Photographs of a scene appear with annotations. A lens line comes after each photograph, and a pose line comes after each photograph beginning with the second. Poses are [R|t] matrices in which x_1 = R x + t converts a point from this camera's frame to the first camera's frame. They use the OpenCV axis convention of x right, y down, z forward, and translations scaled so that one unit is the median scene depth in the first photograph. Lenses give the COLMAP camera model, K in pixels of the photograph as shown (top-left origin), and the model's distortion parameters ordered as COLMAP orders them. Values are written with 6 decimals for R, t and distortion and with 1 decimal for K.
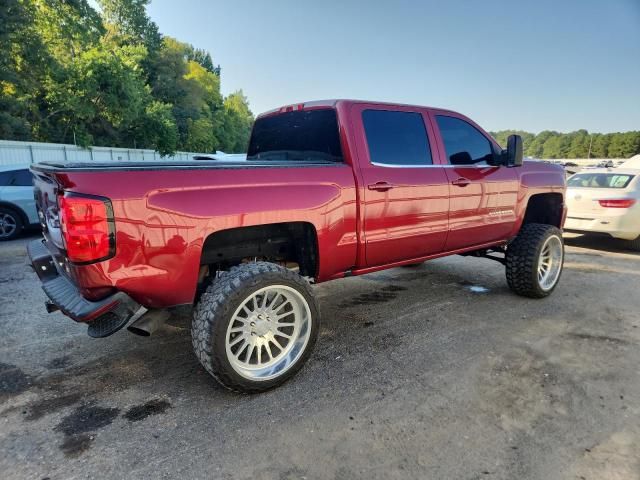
lens RADIAL K [[440.5, 0, 325.3], [0, 440.5, 240.4], [0, 0, 1]] dist [0.035880, -0.006958]
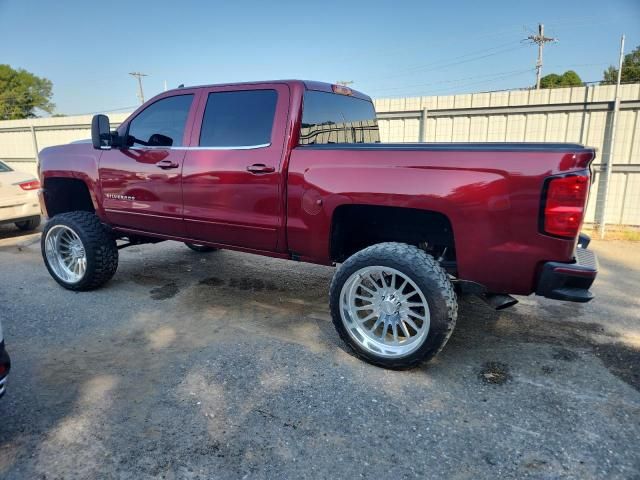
lens RADIAL K [[440.5, 0, 325.3], [0, 440.5, 240.4], [0, 0, 1]] dist [0.035880, -0.006958]
pose [[-0.412690, -0.200953, 0.888428, -1.078515], [0.172285, 0.940534, 0.292768, -0.290981], [-0.894430, 0.273885, -0.353528, 1.580304]]
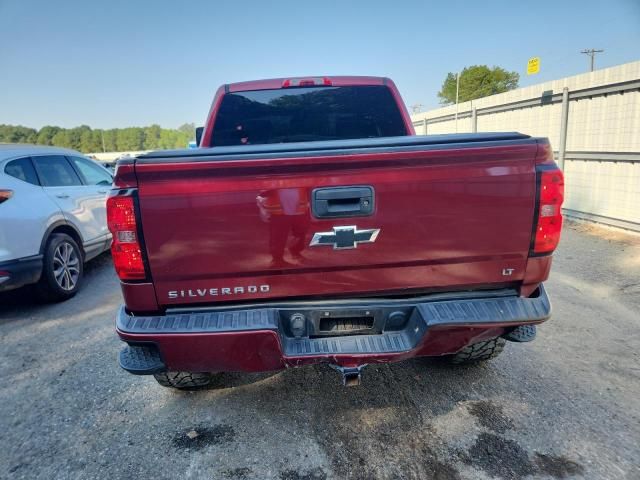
lens RADIAL K [[440.5, 0, 325.3], [0, 440.5, 240.4], [0, 0, 1]] dist [0.035880, -0.006958]
pose [[0.527643, -0.216171, 0.821501, -0.918290], [0.209065, 0.970379, 0.121066, -0.098771], [-0.823338, 0.107868, 0.557207, 0.557537]]
